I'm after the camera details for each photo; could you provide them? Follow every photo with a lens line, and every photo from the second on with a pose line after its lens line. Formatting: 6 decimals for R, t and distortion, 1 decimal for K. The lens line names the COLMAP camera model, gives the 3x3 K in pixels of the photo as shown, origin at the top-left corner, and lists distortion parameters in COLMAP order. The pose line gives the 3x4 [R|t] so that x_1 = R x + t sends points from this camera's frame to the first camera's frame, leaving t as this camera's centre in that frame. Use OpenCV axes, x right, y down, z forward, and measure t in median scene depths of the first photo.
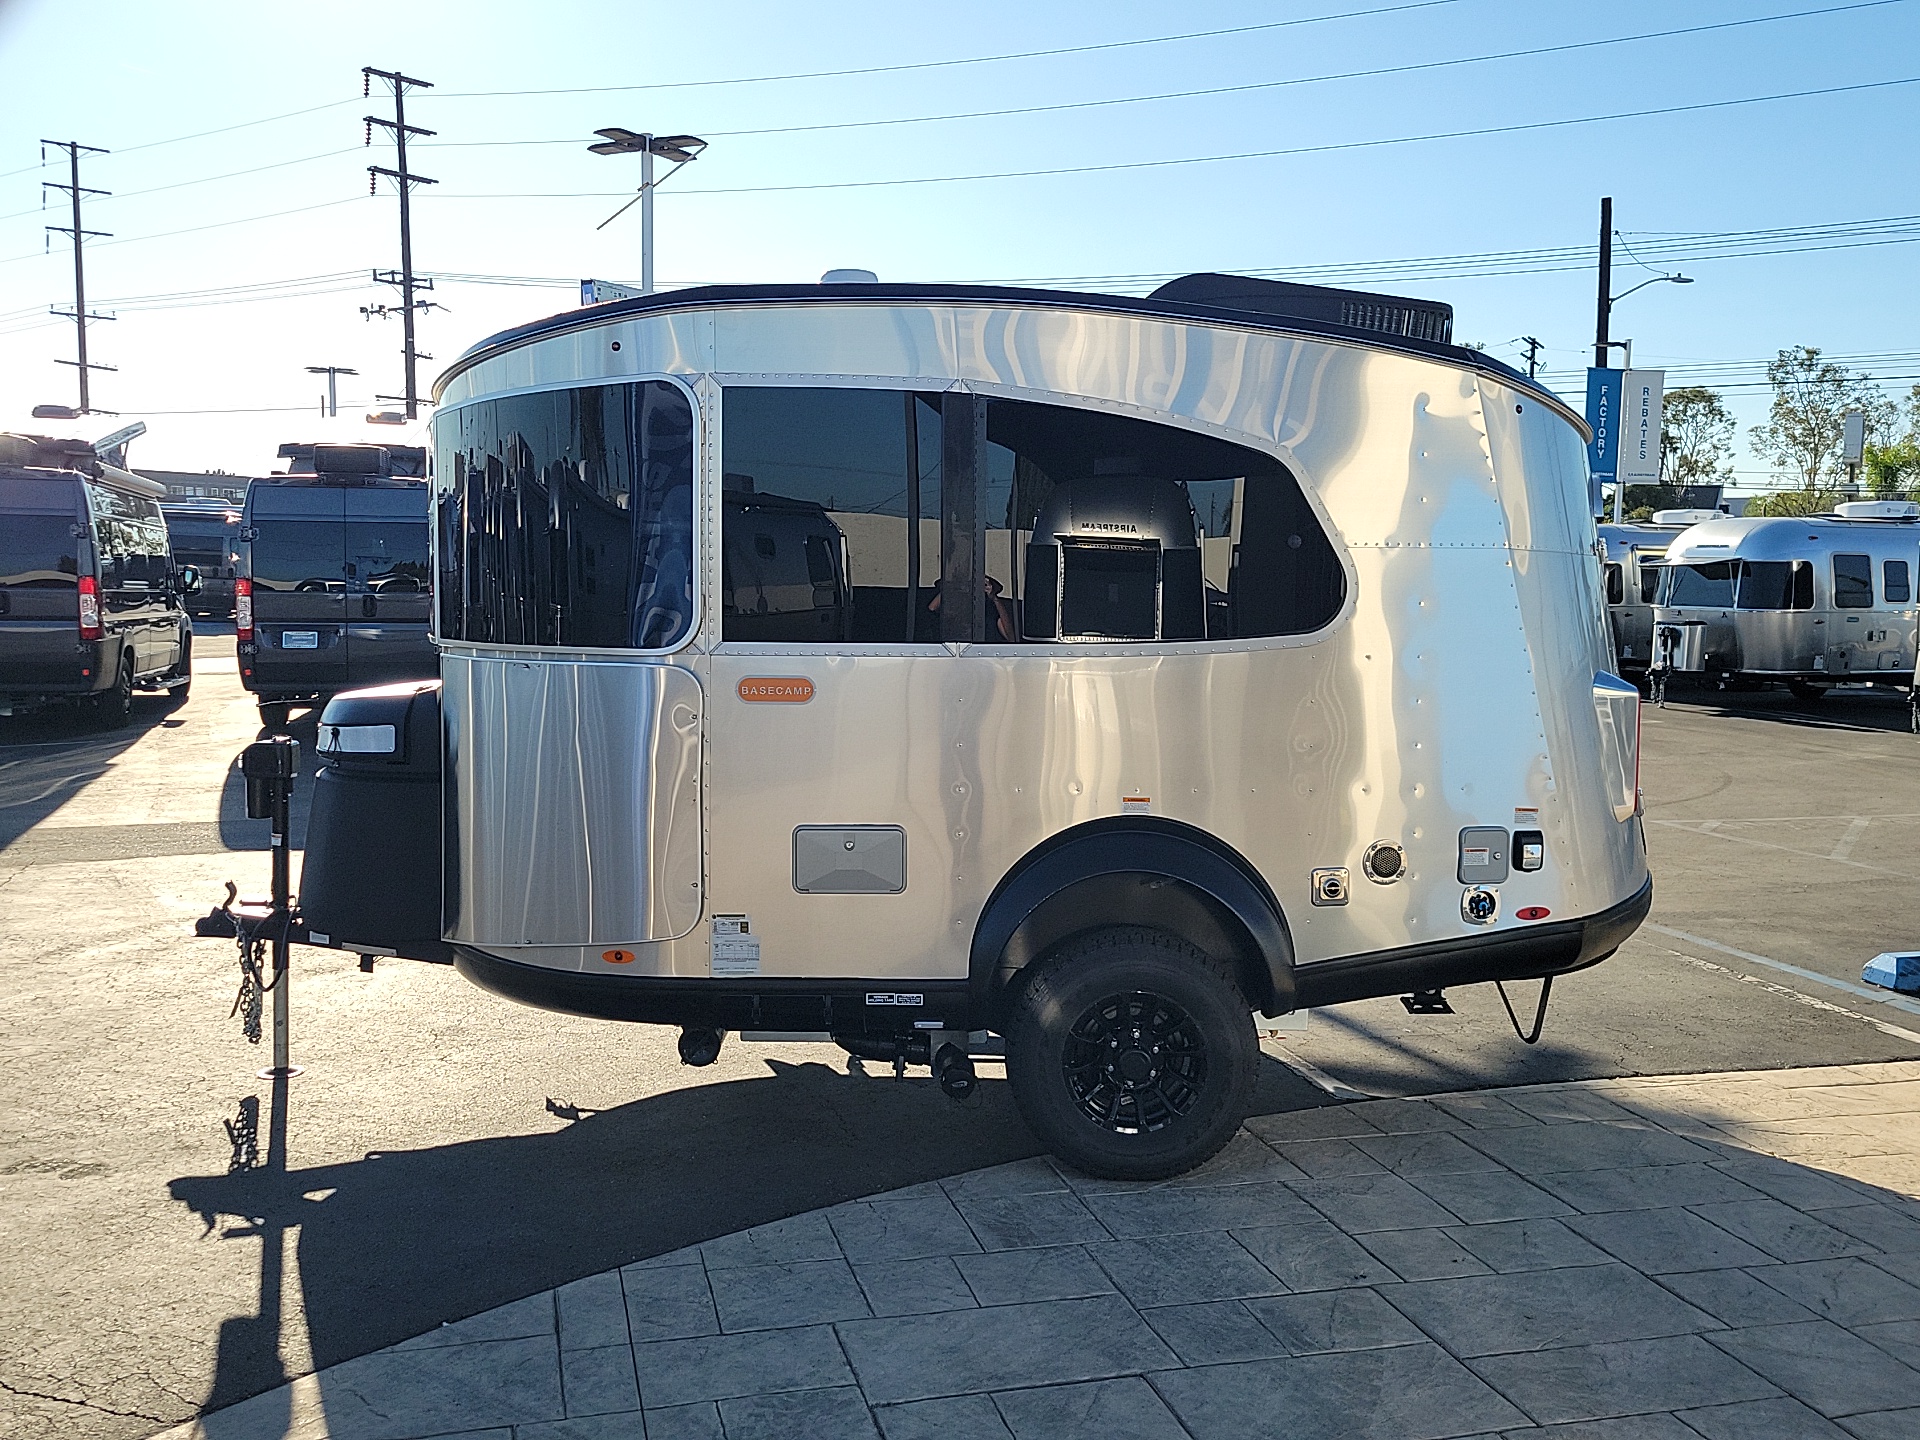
lens RADIAL K [[1700.8, 0, 959.7], [0, 1700.8, 736.0], [0, 0, 1]] dist [0.074634, -0.094319]
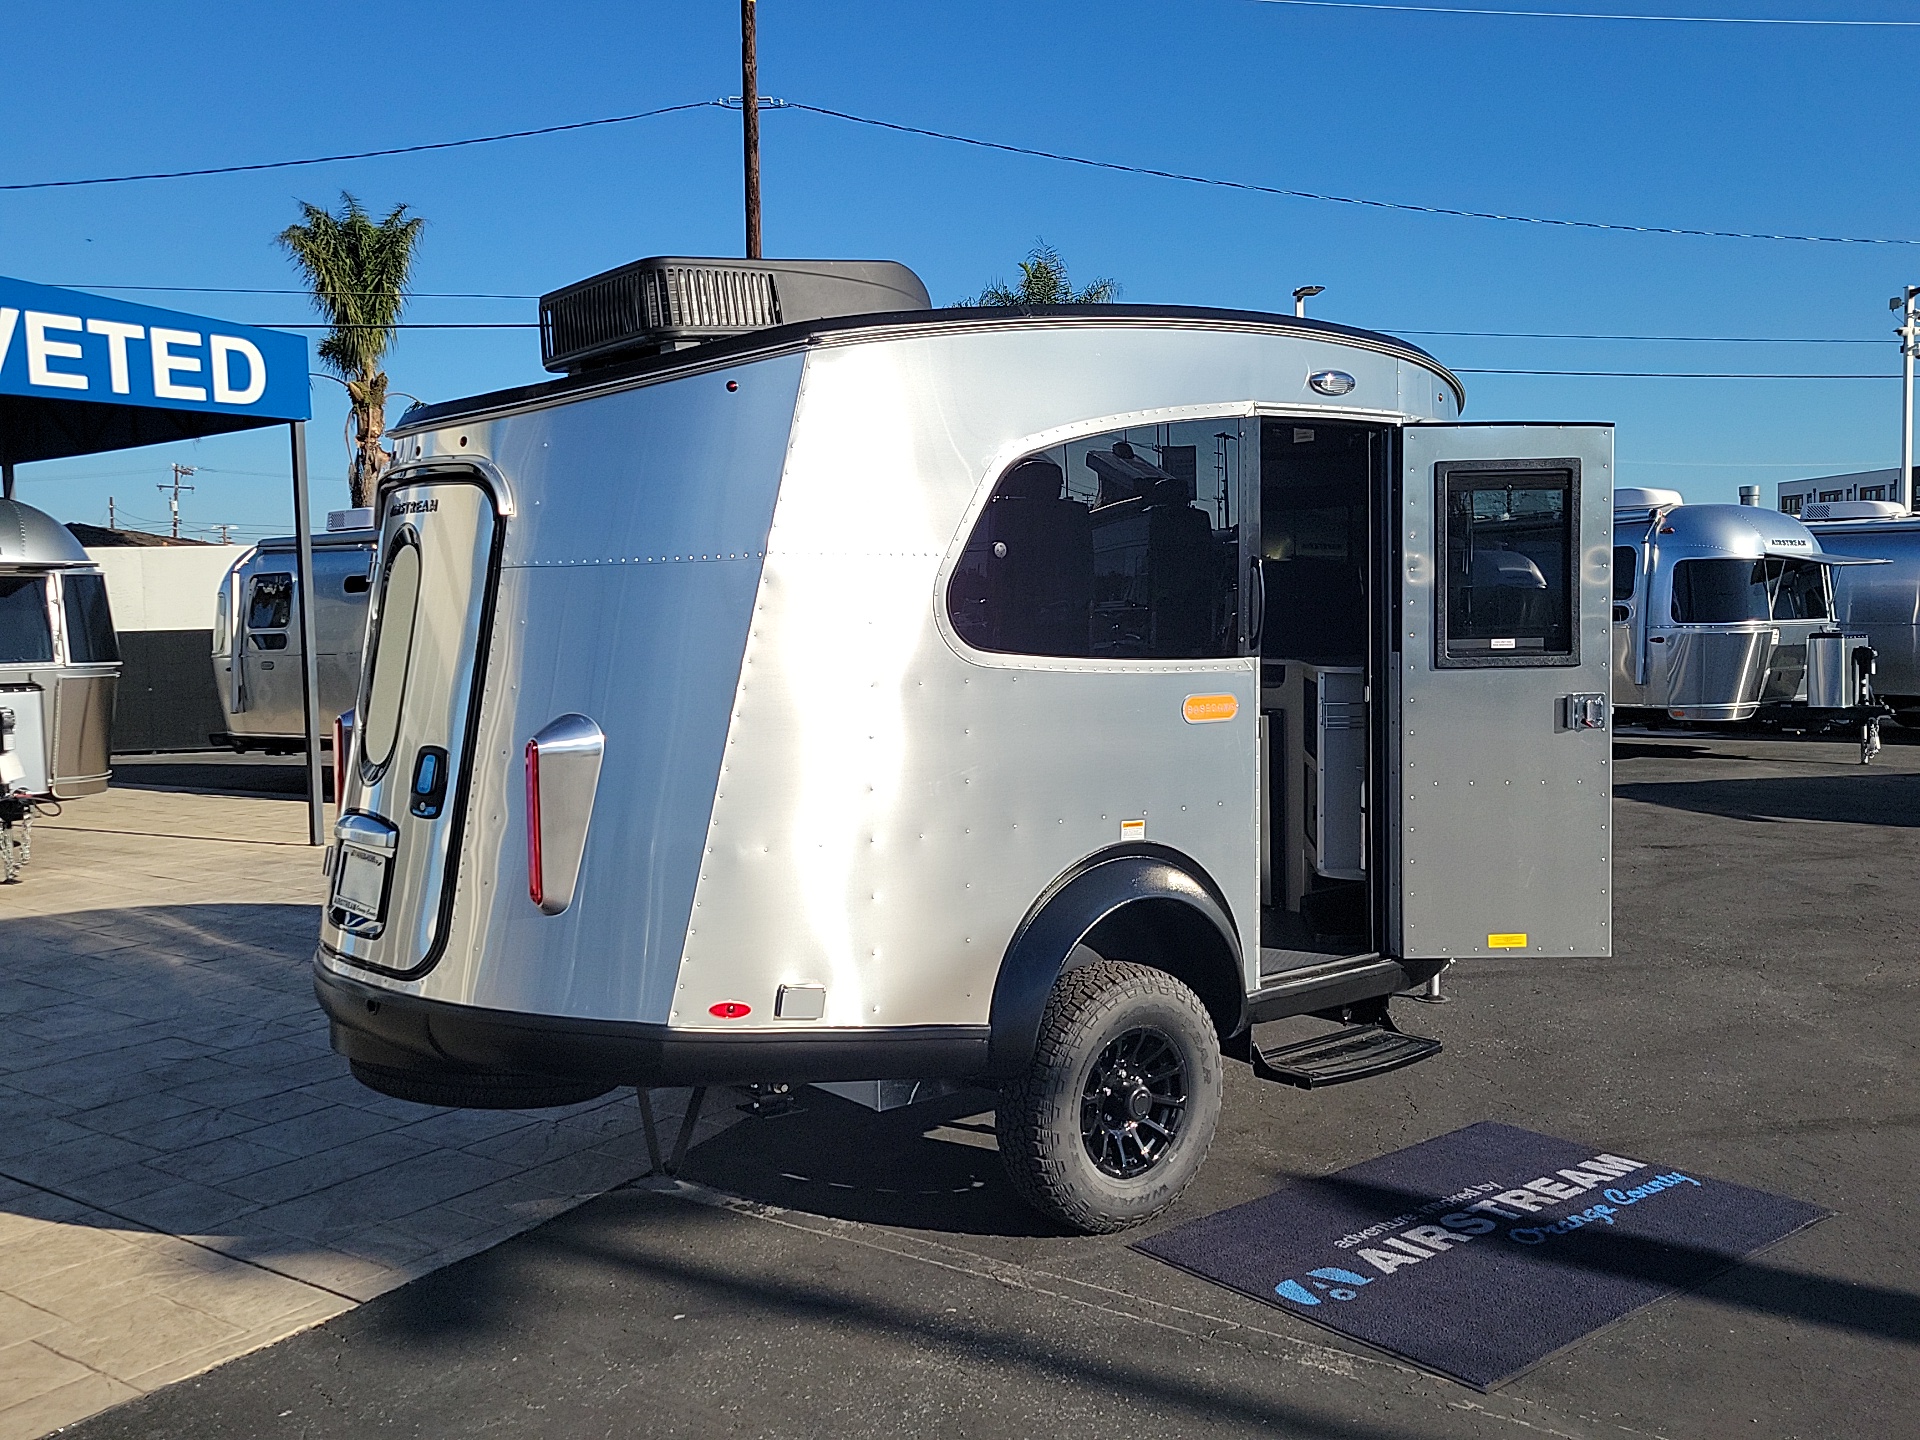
lens RADIAL K [[1689.2, 0, 960.0], [0, 1689.2, 720.0], [0, 0, 1]] dist [0.040236, -0.005713]
pose [[-0.771429, 0.046824, -0.634591, 0.619753], [-0.049590, 0.989832, 0.133319, -0.144677], [0.634381, 0.134315, -0.761263, 1.652266]]
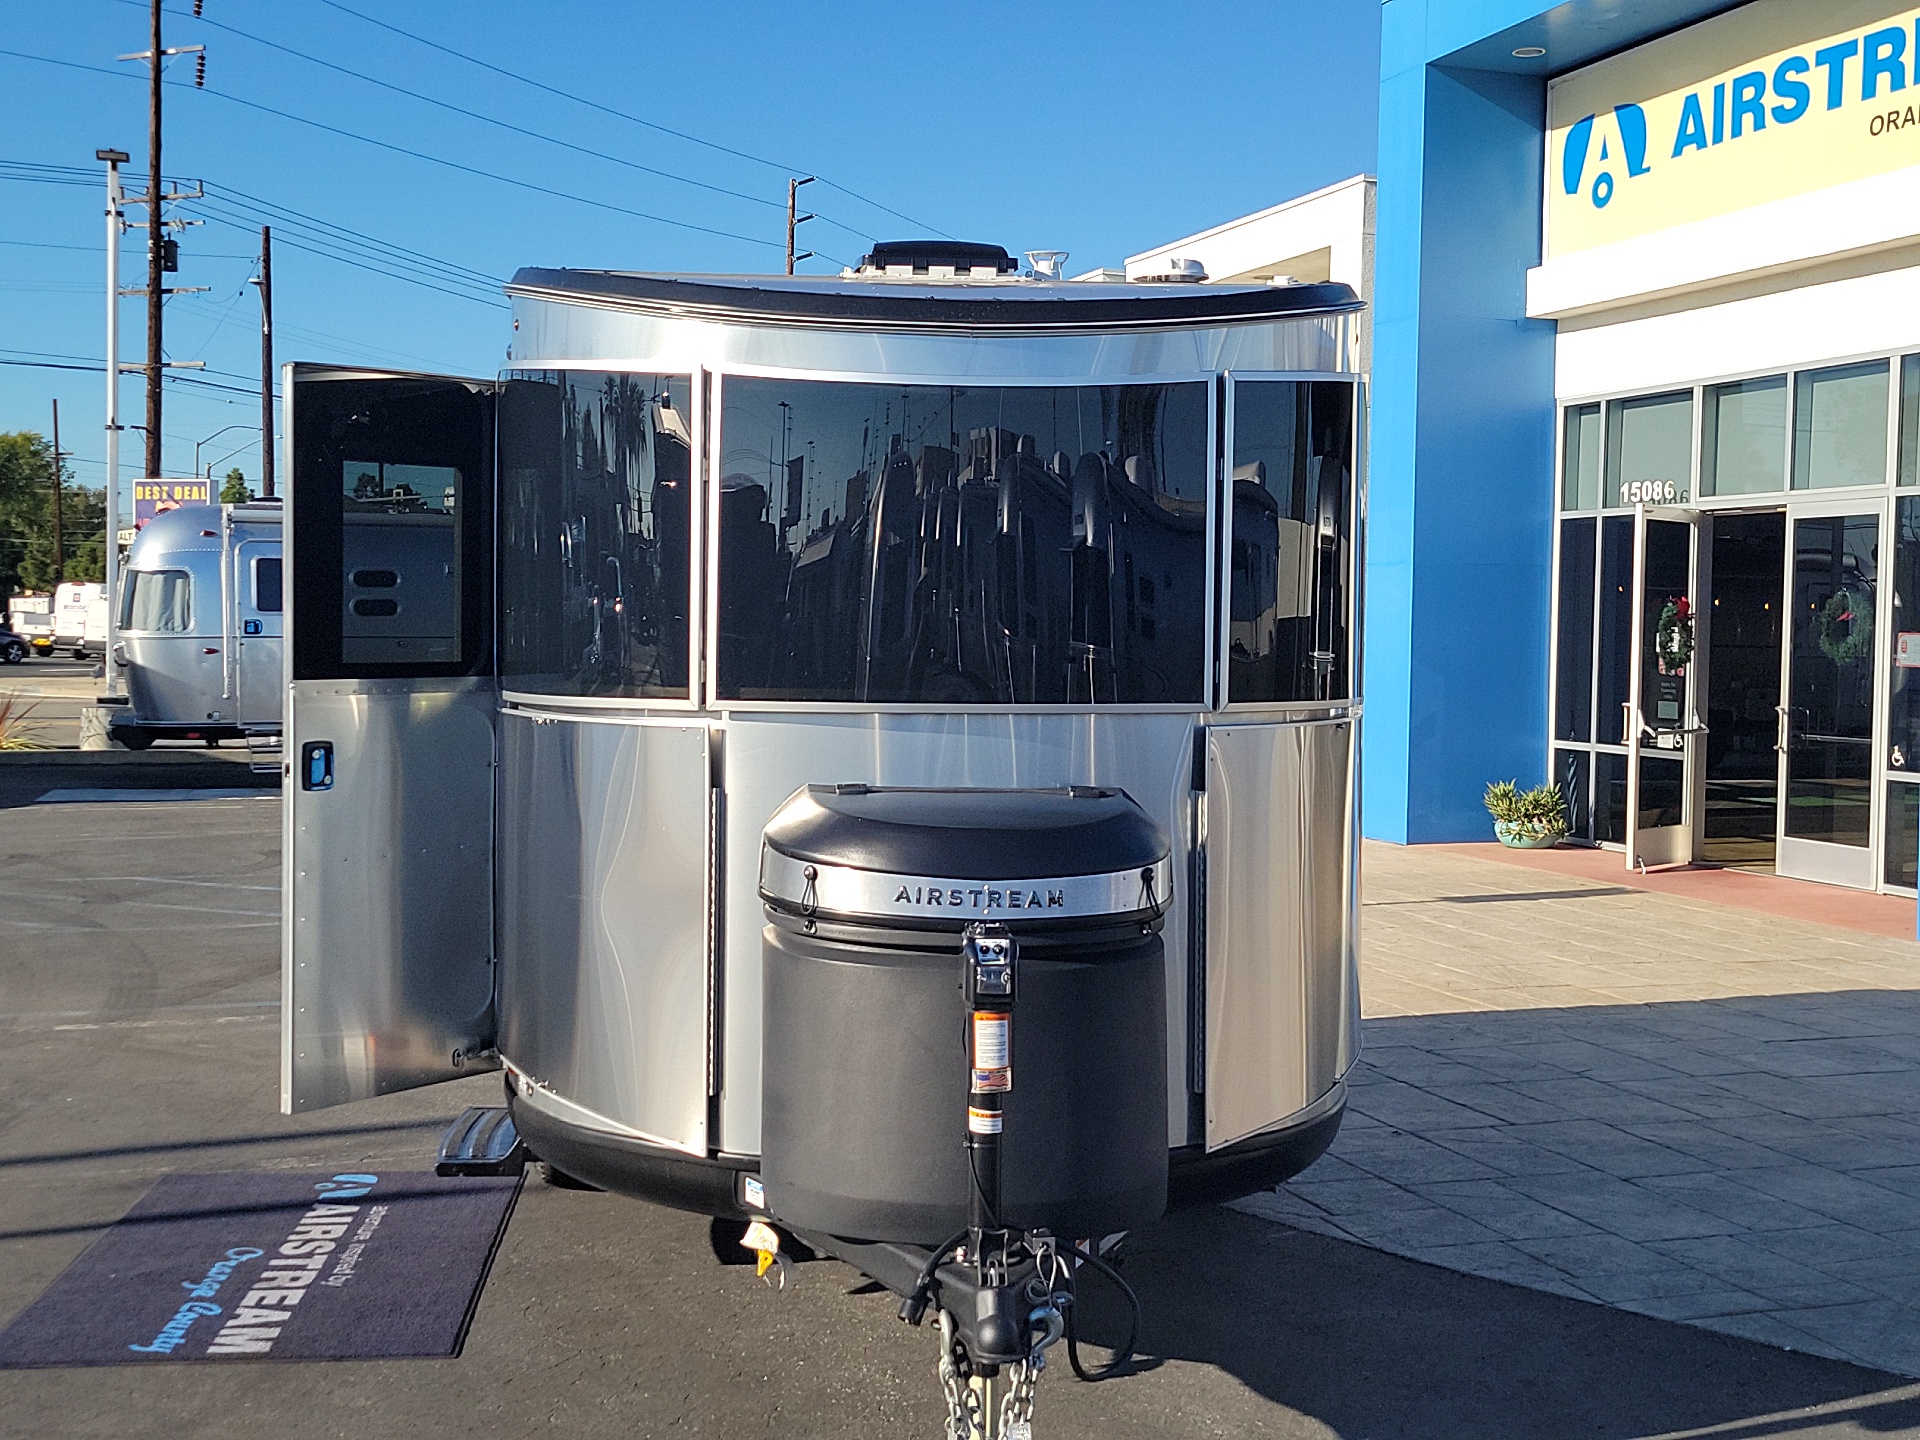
lens RADIAL K [[2285.2, 0, 936.3], [0, 2285.2, 724.6], [0, 0, 1]] dist [0.009548, 0.079829]
pose [[-0.072432, -0.061611, 0.995469, -1.038604], [0.081267, 0.994407, 0.067458, -0.102237], [-0.994057, 0.085785, -0.067020, 1.017908]]
